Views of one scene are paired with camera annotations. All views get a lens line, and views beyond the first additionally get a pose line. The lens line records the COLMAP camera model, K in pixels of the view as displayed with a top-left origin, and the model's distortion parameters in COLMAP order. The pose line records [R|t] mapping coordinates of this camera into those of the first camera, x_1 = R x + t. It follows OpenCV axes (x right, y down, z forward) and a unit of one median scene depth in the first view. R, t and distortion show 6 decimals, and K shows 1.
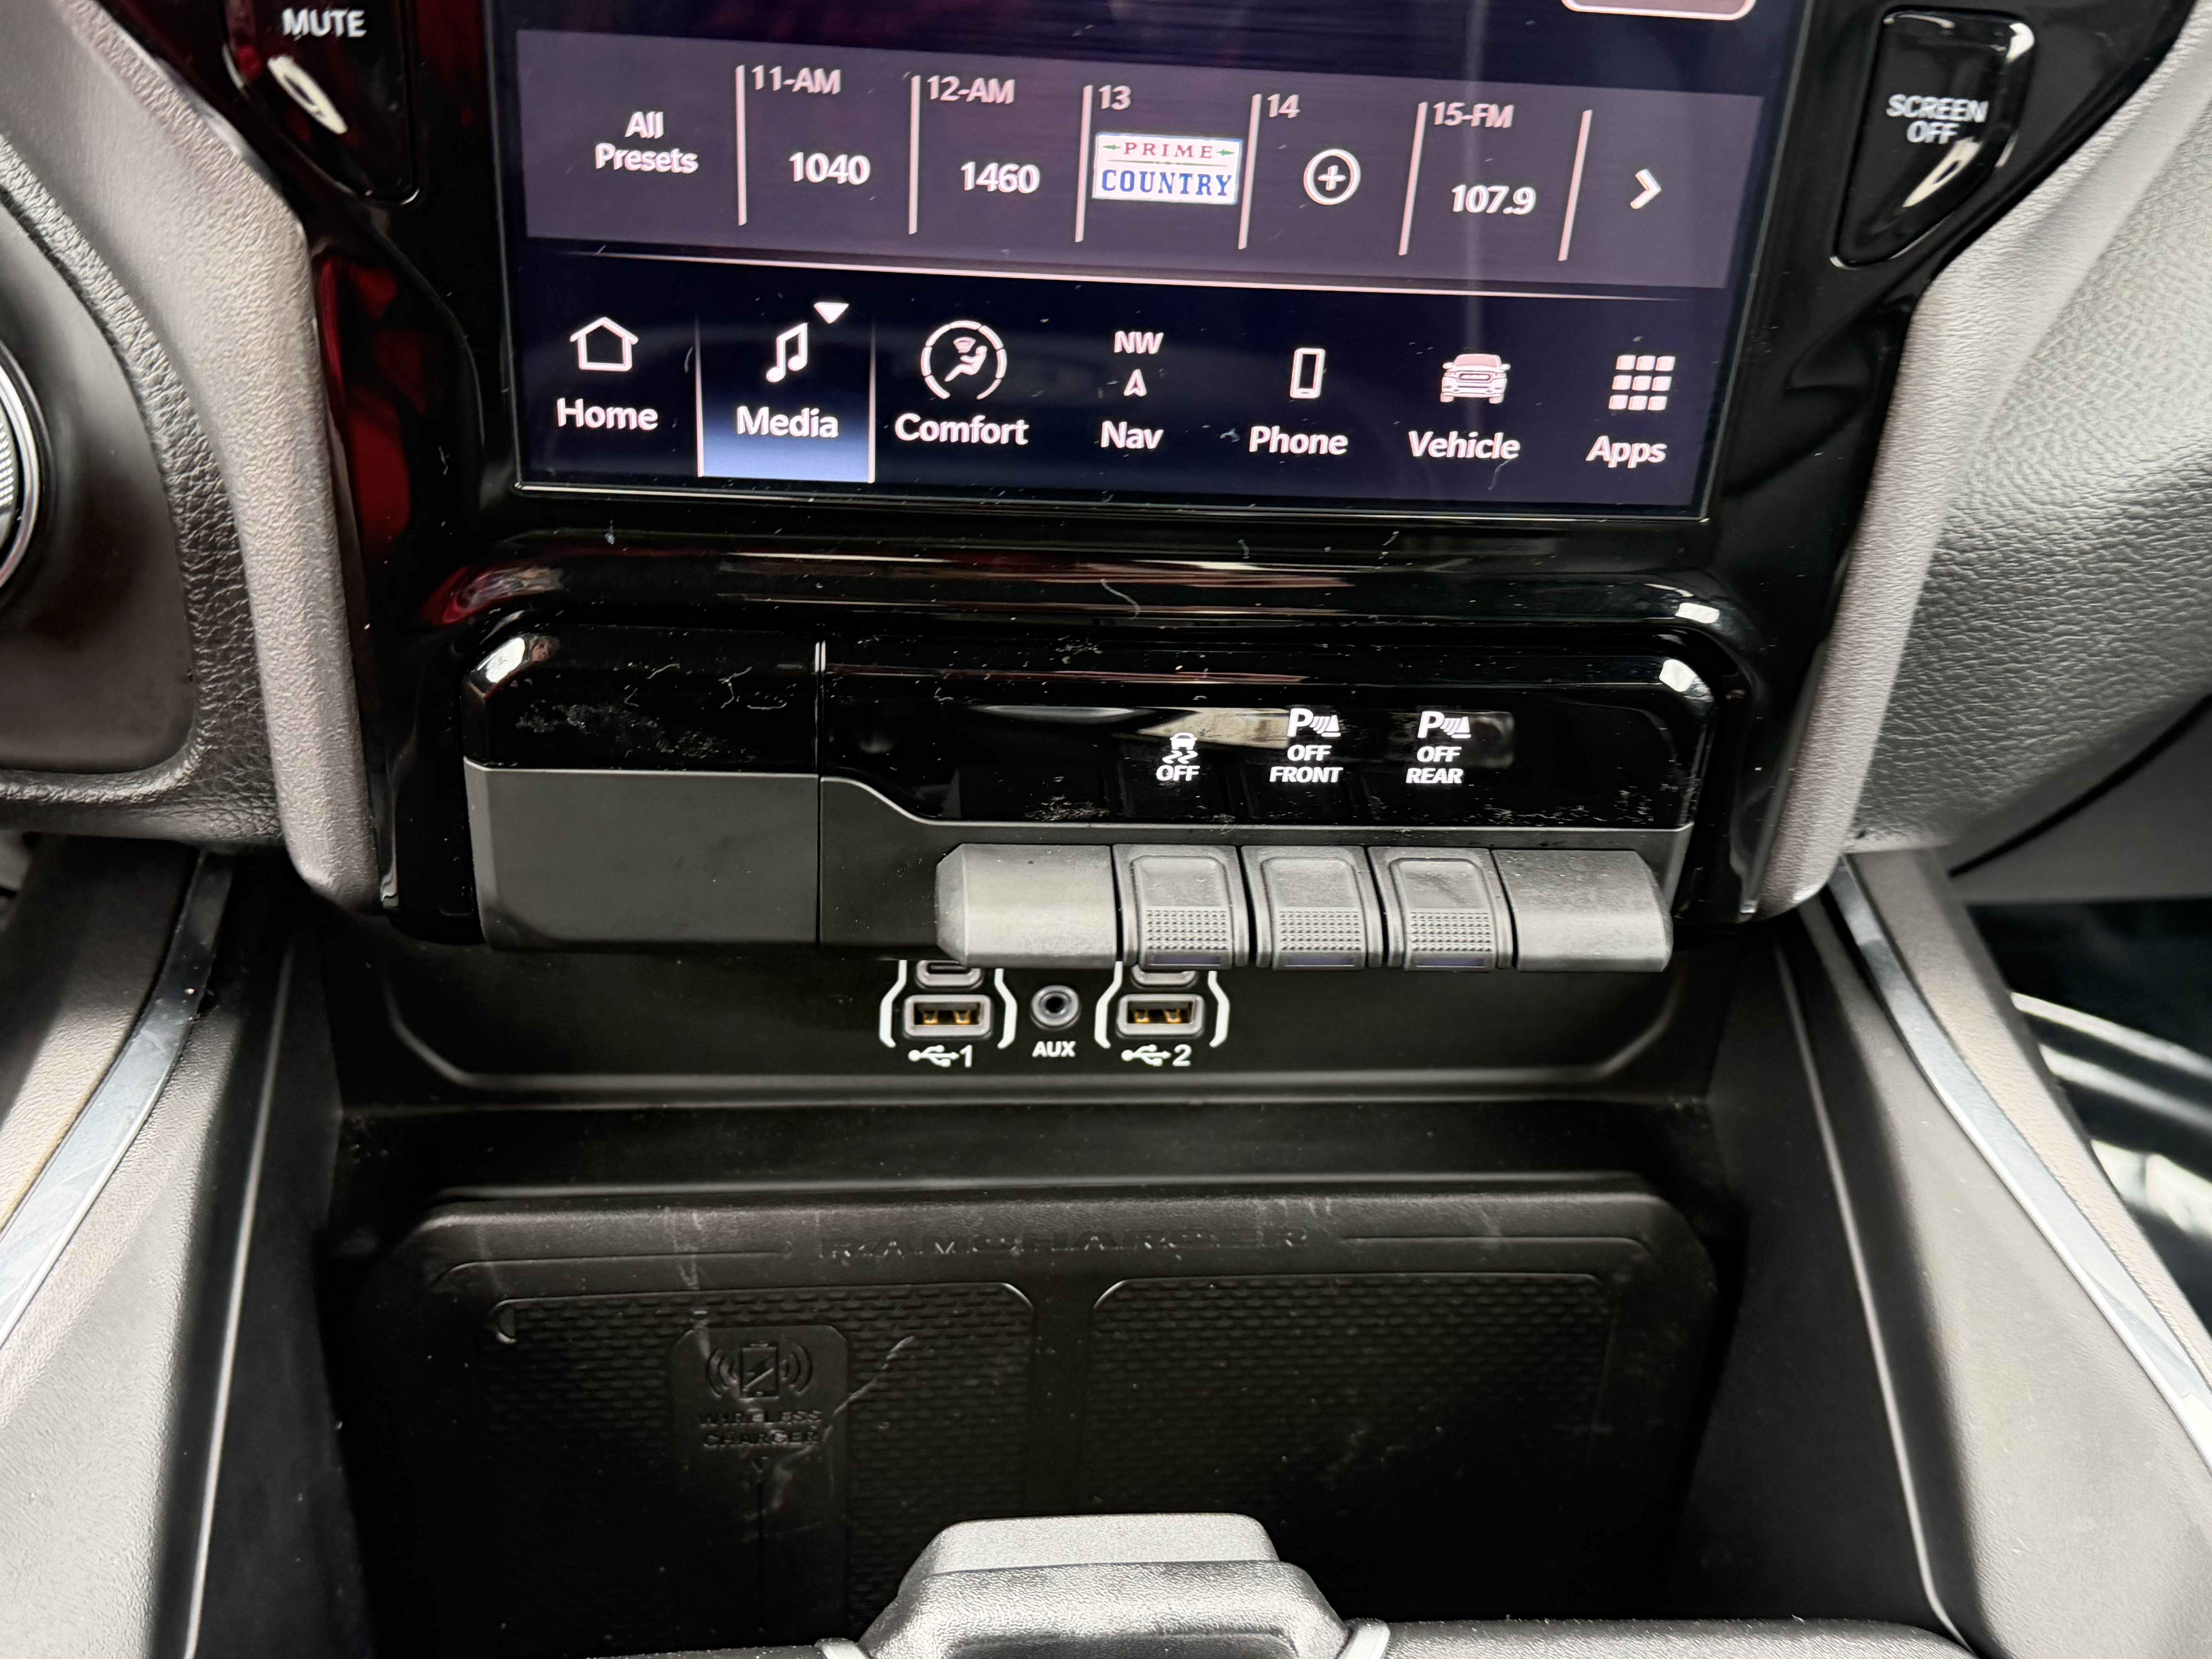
lens RADIAL K [[2202.4, 0, 1107.6], [0, 2202.4, 841.4], [0, 0, 1]] dist [0.057741, 0.000000]
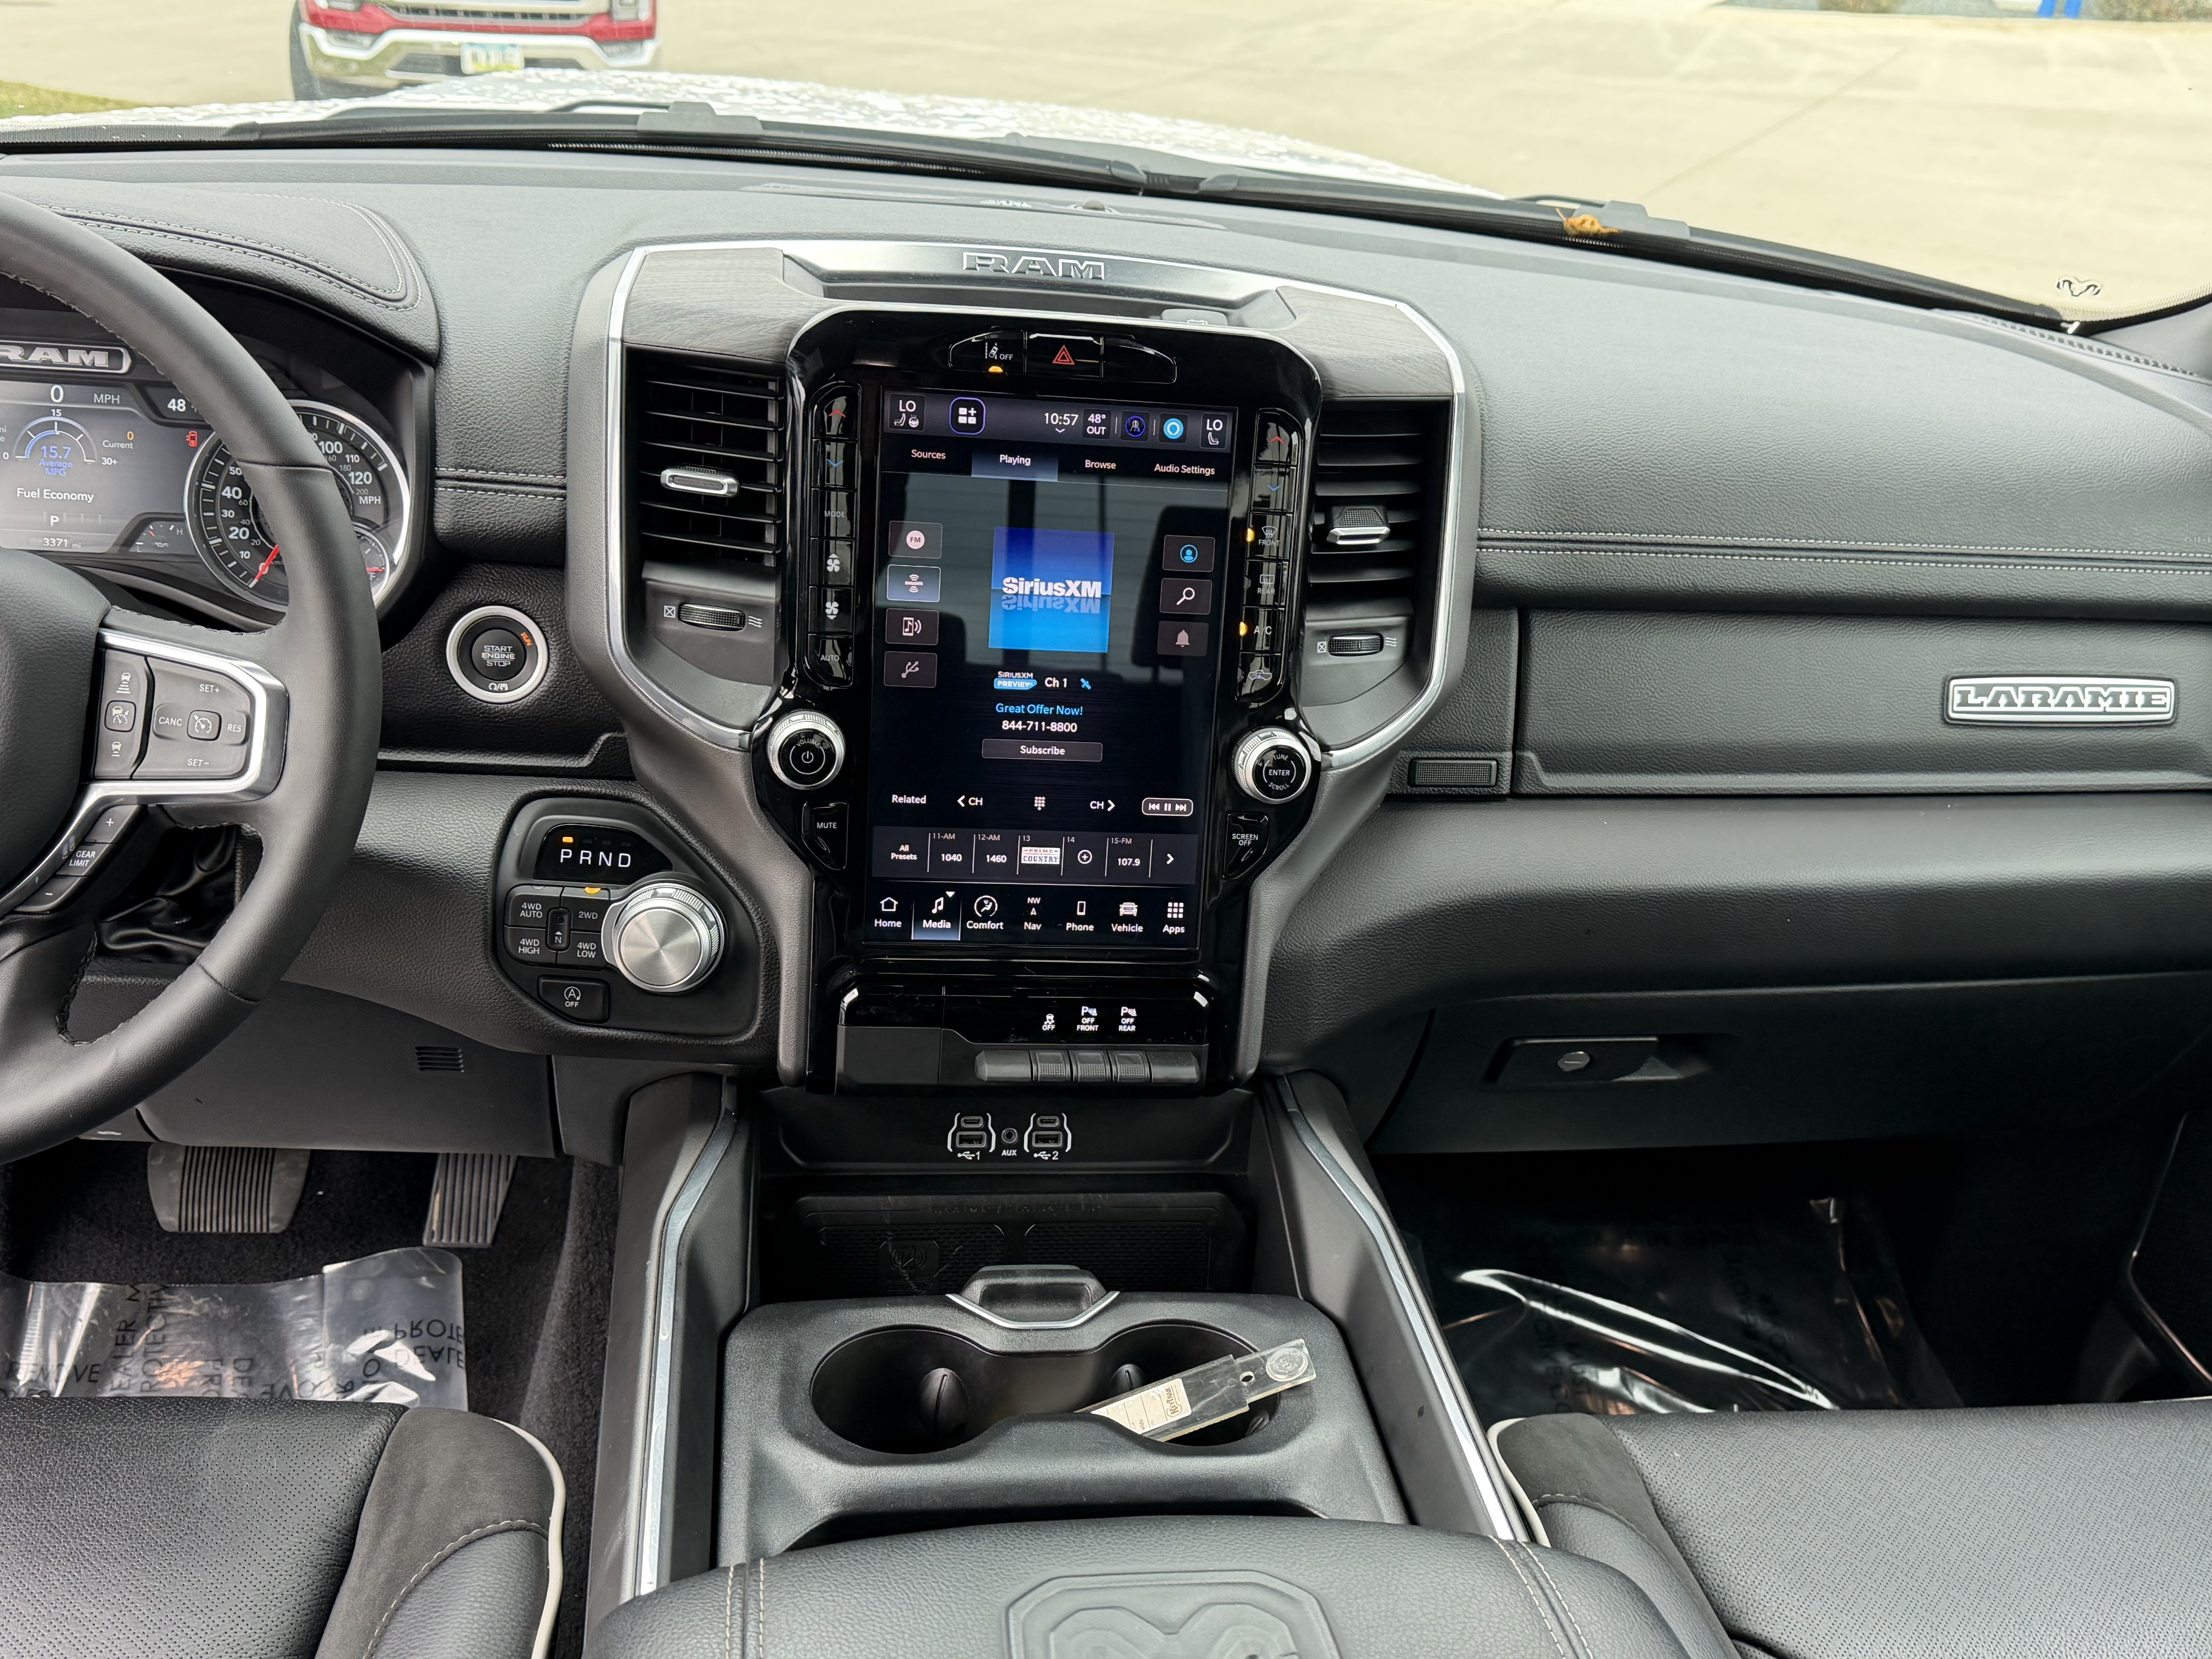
lens RADIAL K [[2202.4, 0, 1123.0], [0, 2202.4, 821.6], [0, 0, 1]] dist [0.057741, 0.000000]
pose [[0.998397, -0.017467, 0.053844, -0.031237], [0.031931, 0.959200, -0.280921, 0.641502], [-0.046741, 0.282190, 0.958219, -2.401772]]
